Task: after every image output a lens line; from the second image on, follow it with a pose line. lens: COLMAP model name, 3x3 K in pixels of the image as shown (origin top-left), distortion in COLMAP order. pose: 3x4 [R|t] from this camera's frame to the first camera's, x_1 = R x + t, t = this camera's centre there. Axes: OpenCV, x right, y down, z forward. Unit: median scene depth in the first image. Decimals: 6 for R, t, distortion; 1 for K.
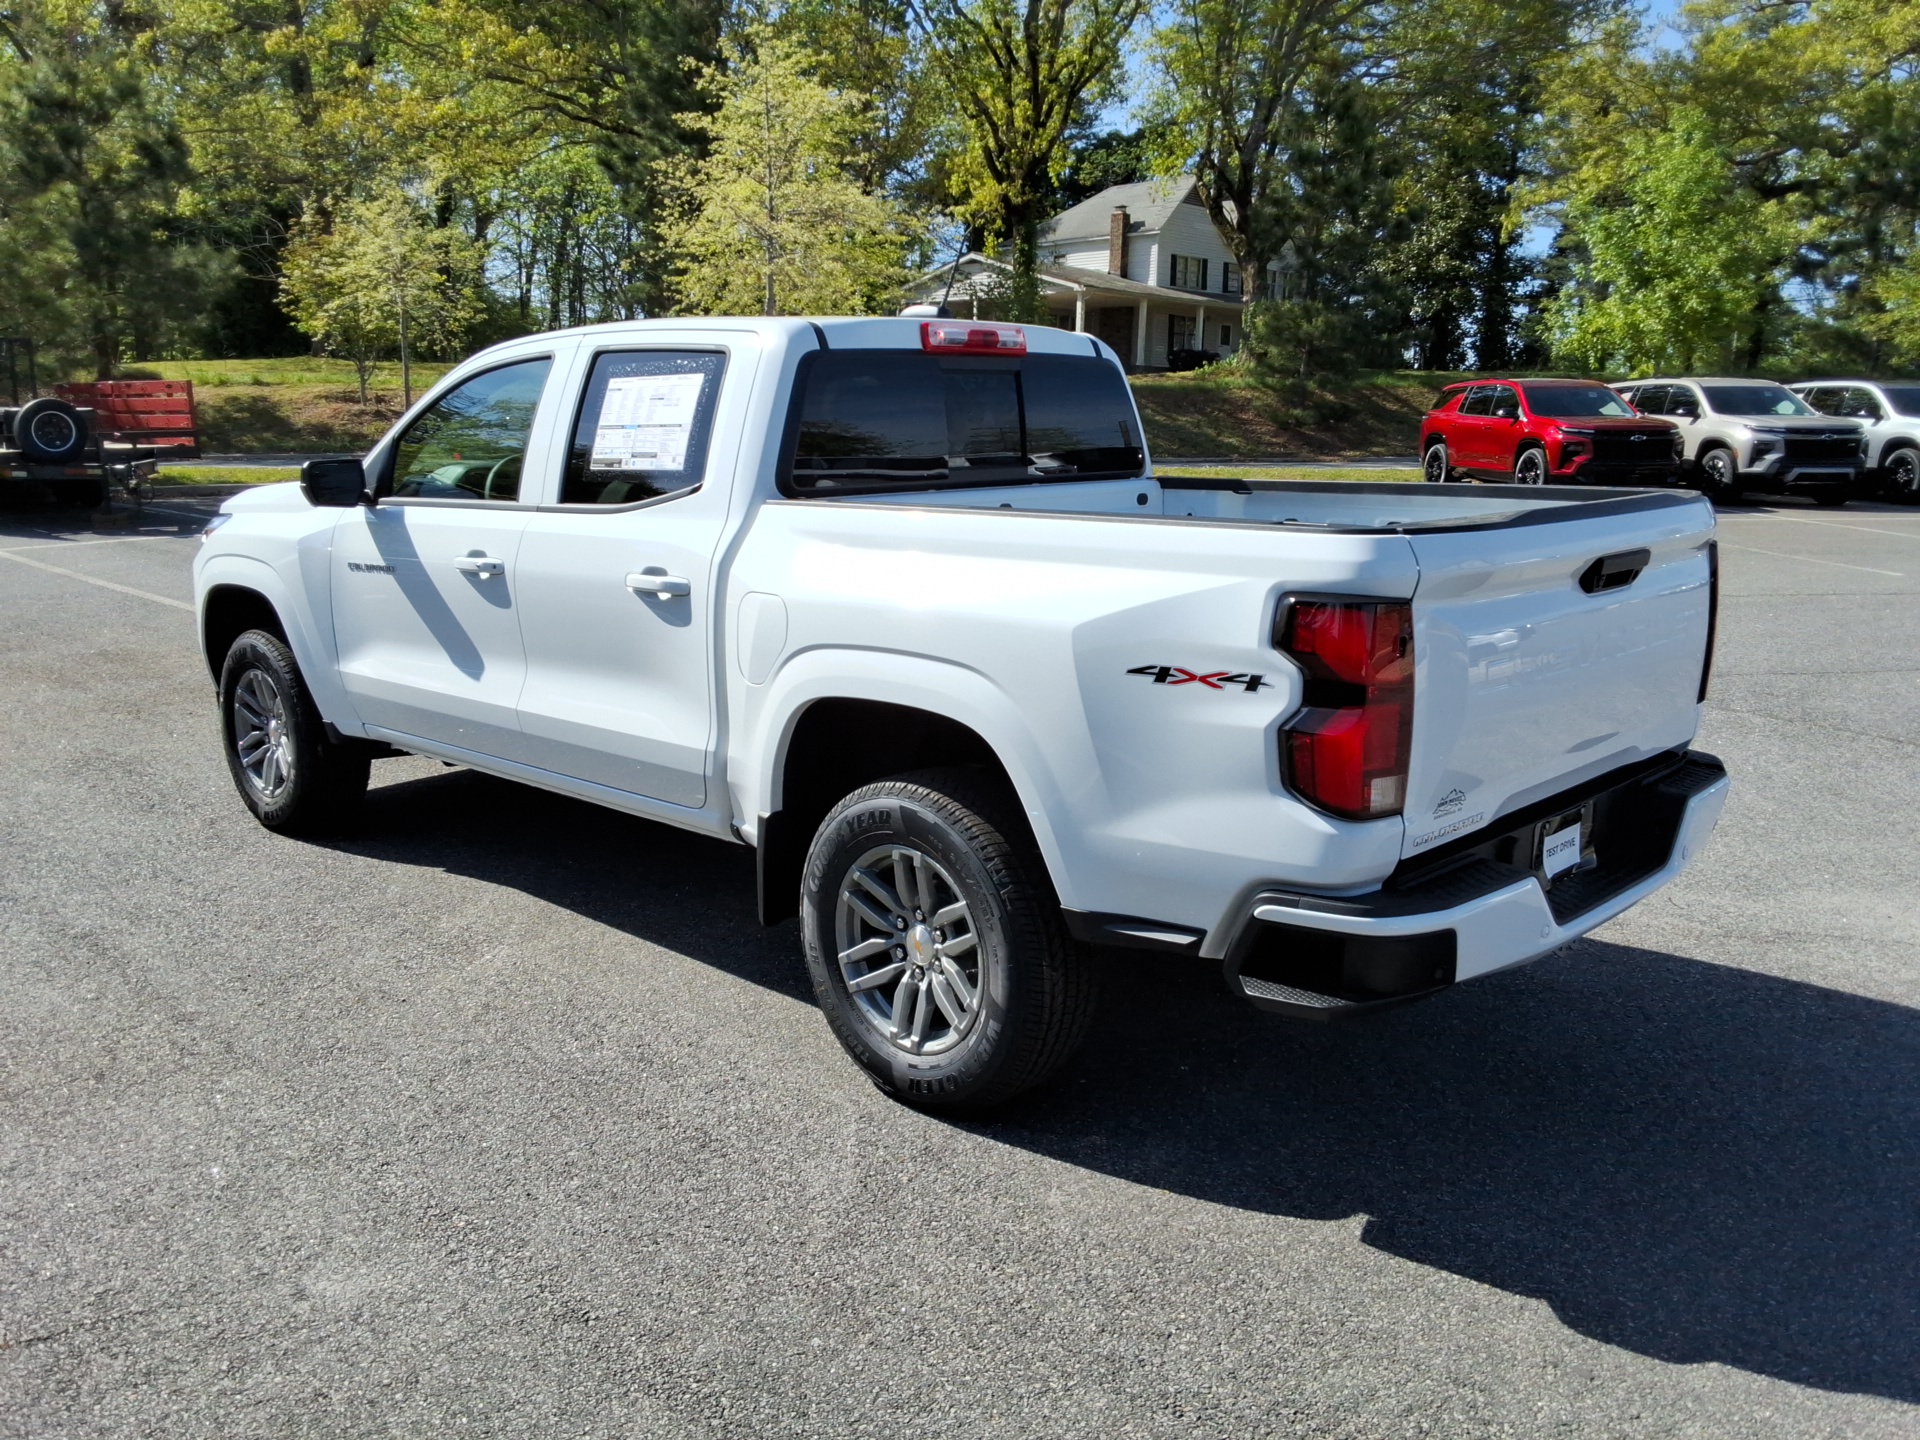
lens RADIAL K [[1564.3, 0, 991.9], [0, 1564.3, 712.3], [0, 0, 1]] dist [0.116575, -0.180799]
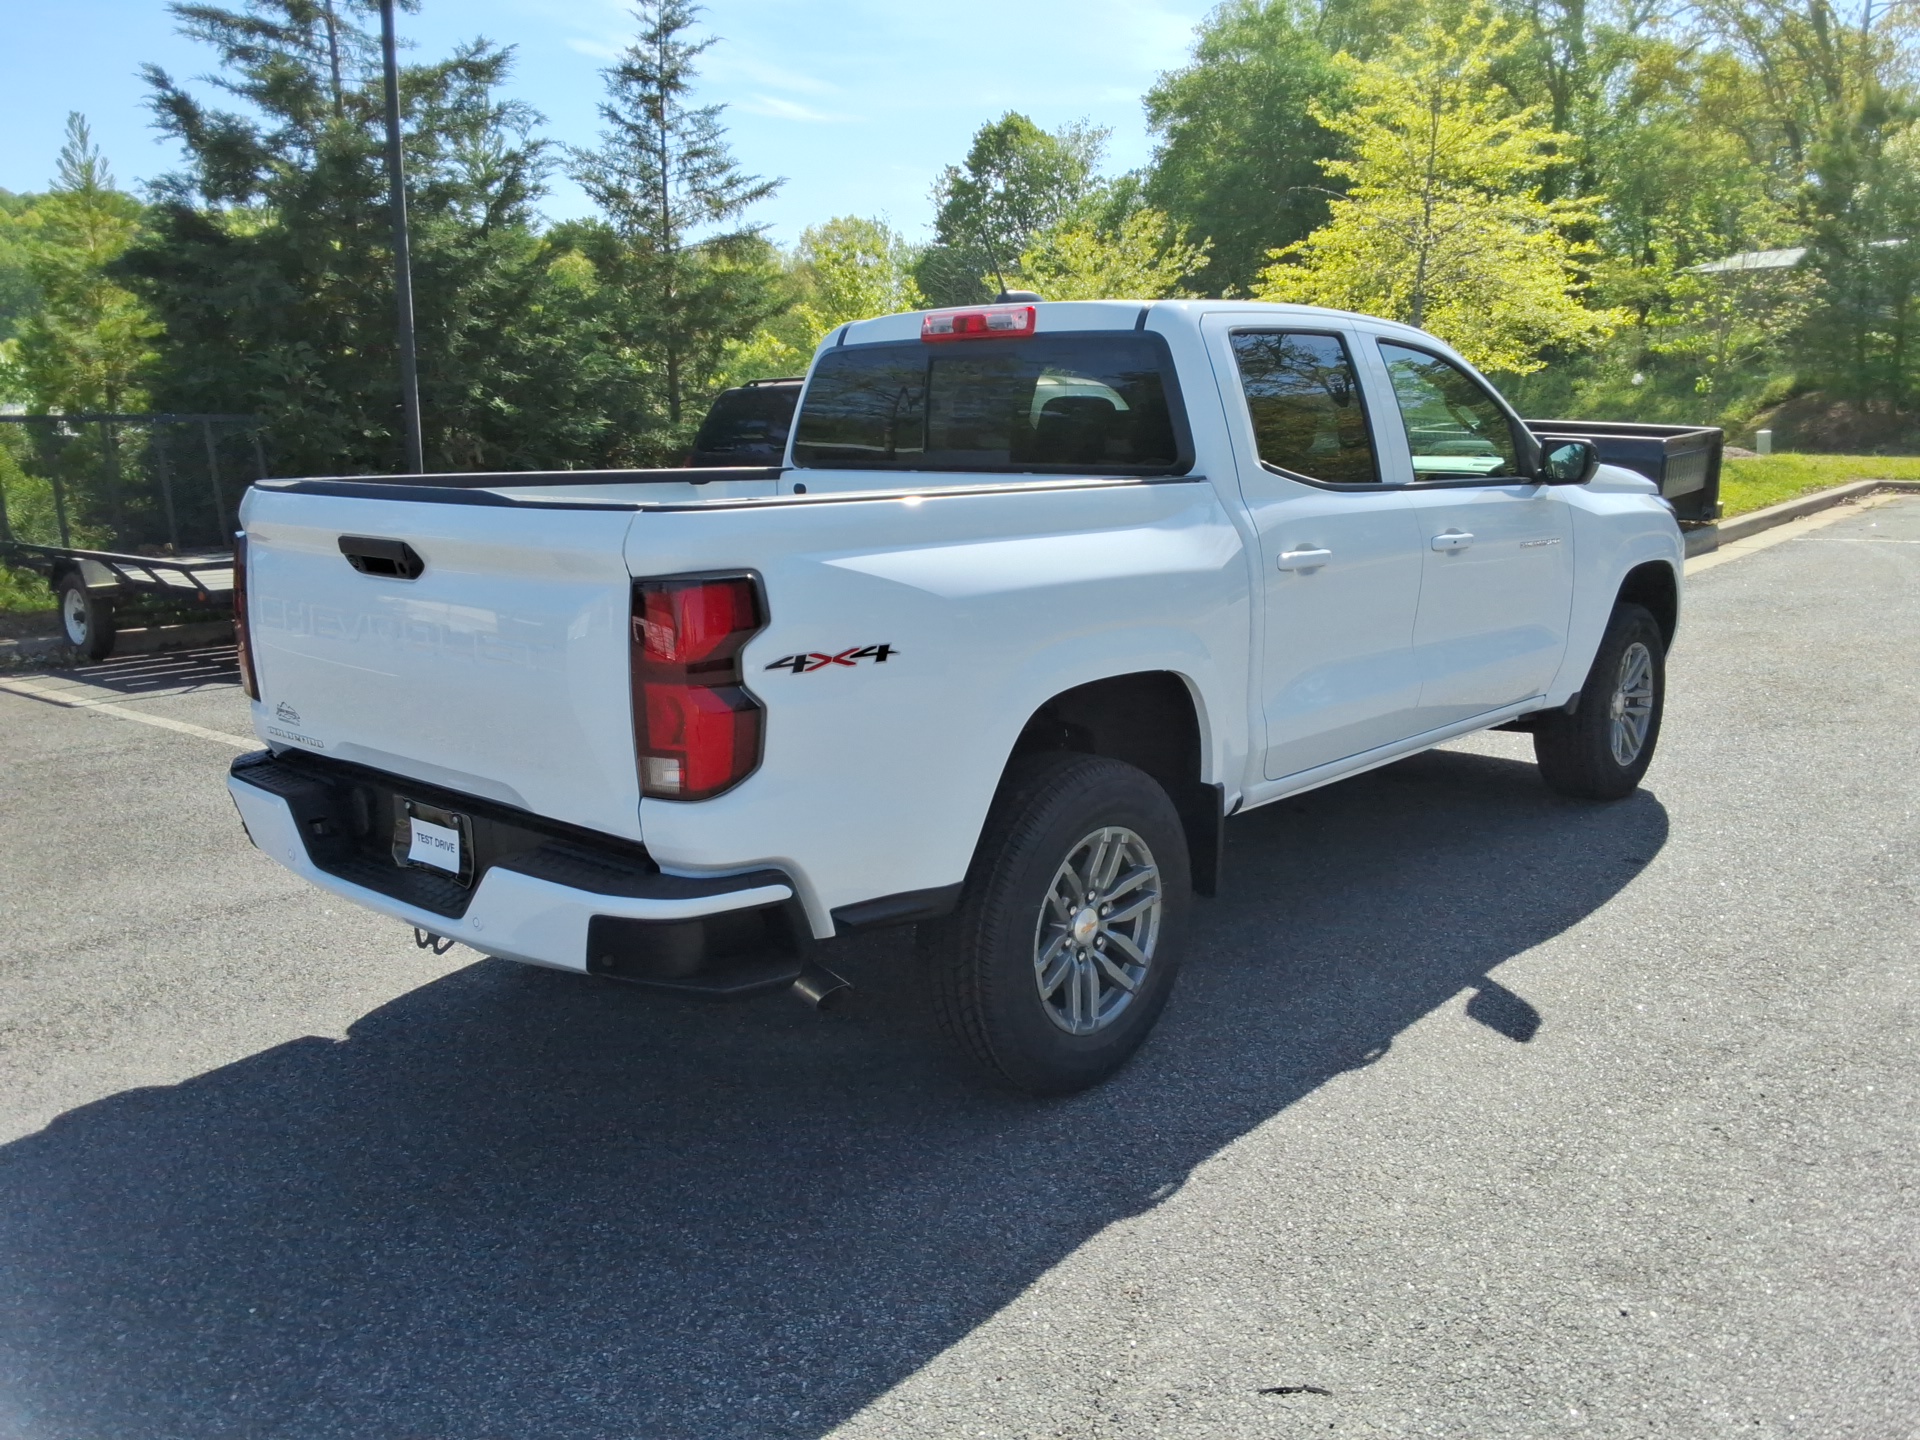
lens RADIAL K [[1558.2, 0, 960.8], [0, 1558.2, 711.2], [0, 0, 1]] dist [0.130968, -0.182311]
pose [[0.002761, 0.186765, -0.982401, 0.932918], [-0.183013, 0.965906, 0.183115, -0.164260], [0.983107, 0.179287, 0.036847, 0.911973]]
